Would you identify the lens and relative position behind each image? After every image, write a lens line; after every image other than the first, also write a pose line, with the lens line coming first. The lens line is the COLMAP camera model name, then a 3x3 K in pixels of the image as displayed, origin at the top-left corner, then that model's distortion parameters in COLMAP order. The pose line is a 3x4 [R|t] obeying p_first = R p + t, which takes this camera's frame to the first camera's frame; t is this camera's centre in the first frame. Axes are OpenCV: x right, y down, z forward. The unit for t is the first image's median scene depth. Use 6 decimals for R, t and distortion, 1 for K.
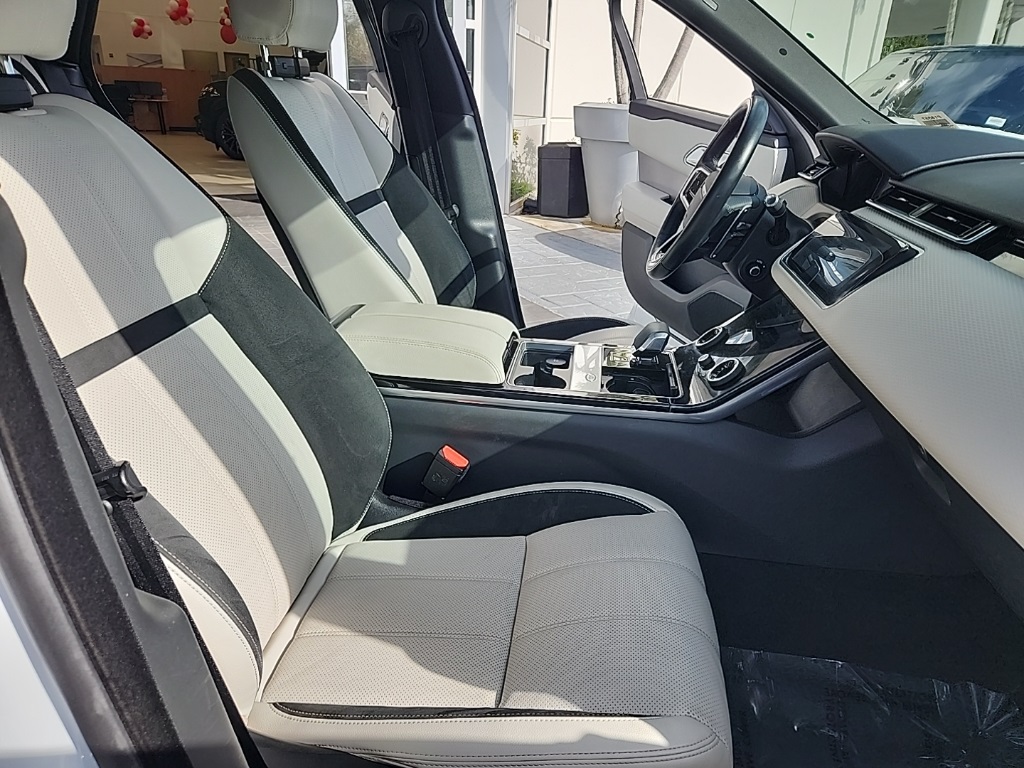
lens RADIAL K [[694.5, 0, 512.0], [0, 694.5, 384.0], [0, 0, 1]] dist [0.085169, -0.069790]
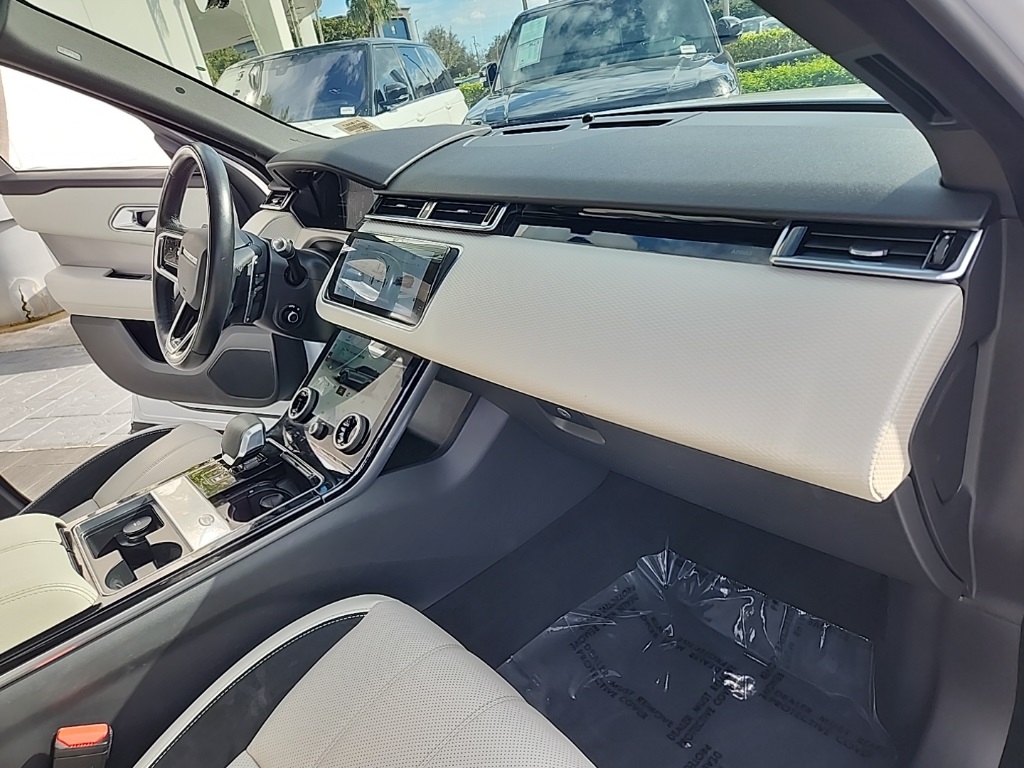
lens RADIAL K [[694.5, 0, 512.0], [0, 694.5, 384.0], [0, 0, 1]] dist [0.085169, -0.069790]
pose [[0.660391, -0.449926, 0.601207, -0.065378], [0.463841, 0.874038, 0.144603, -0.093640], [-0.590538, 0.183370, 0.785901, 0.134070]]
